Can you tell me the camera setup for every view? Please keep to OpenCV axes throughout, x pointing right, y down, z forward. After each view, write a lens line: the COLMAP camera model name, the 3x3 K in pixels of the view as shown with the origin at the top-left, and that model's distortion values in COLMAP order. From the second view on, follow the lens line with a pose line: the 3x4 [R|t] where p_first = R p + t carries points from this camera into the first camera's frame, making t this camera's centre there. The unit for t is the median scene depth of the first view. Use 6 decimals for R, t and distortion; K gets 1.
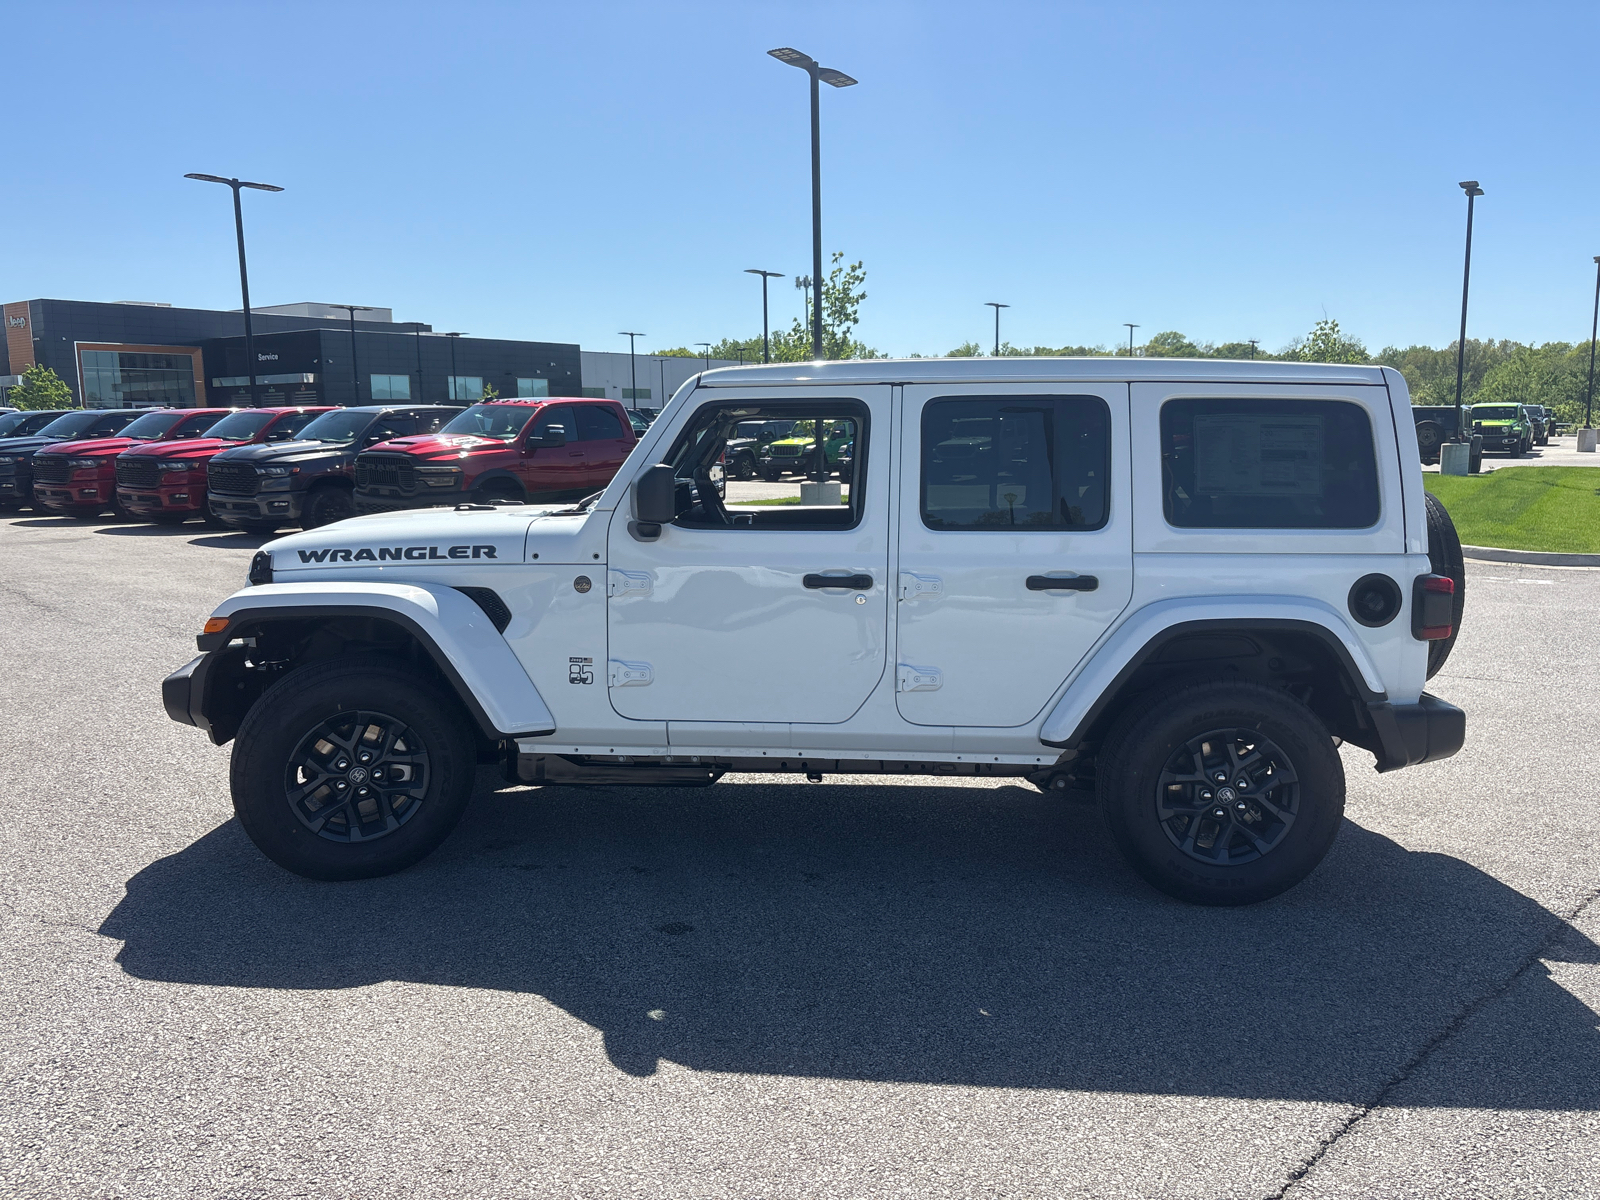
lens RADIAL K [[1241.5, 0, 777.8], [0, 1241.5, 607.6], [0, 0, 1]] dist [0.021195, -0.000345]
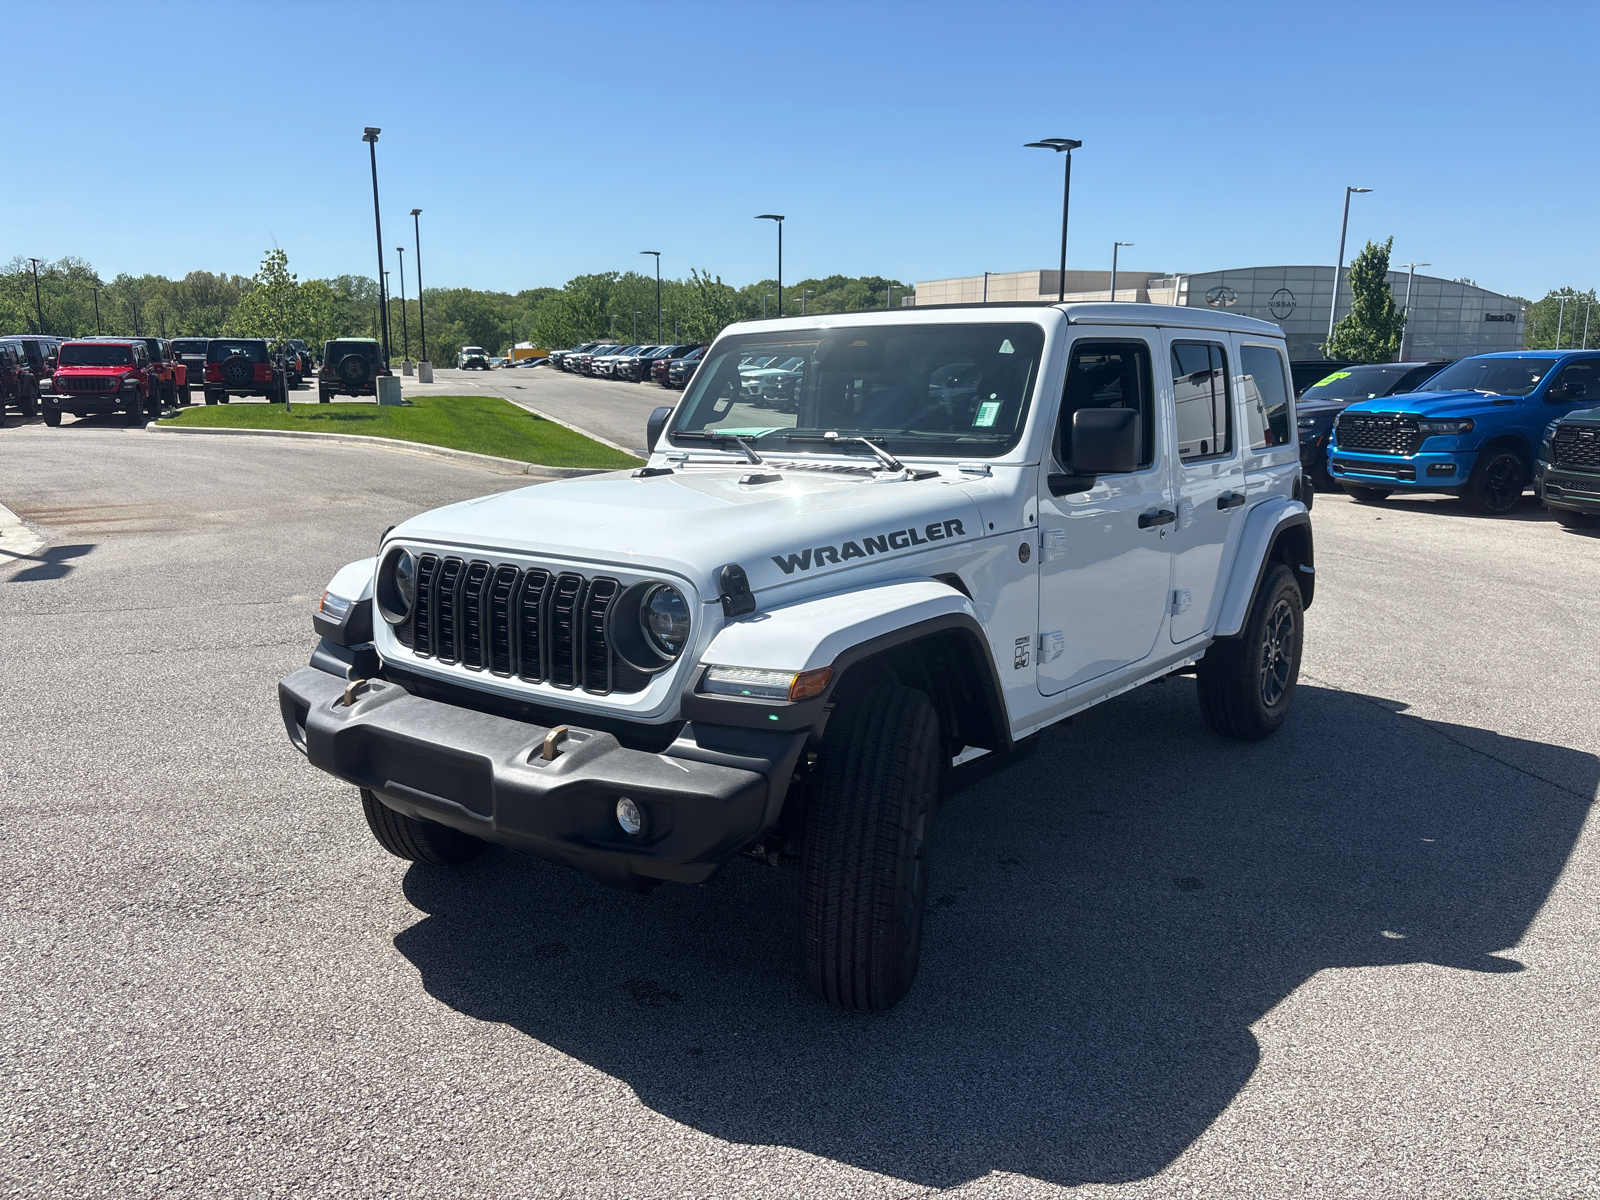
lens RADIAL K [[1234.9, 0, 788.1], [0, 1234.9, 619.7], [0, 0, 1]] dist [0.019701, -0.006596]
pose [[0.577232, -0.162890, 0.800169, -0.929564], [0.110867, 0.986462, 0.120835, -0.093235], [-0.809019, 0.018962, 0.587476, 0.619086]]
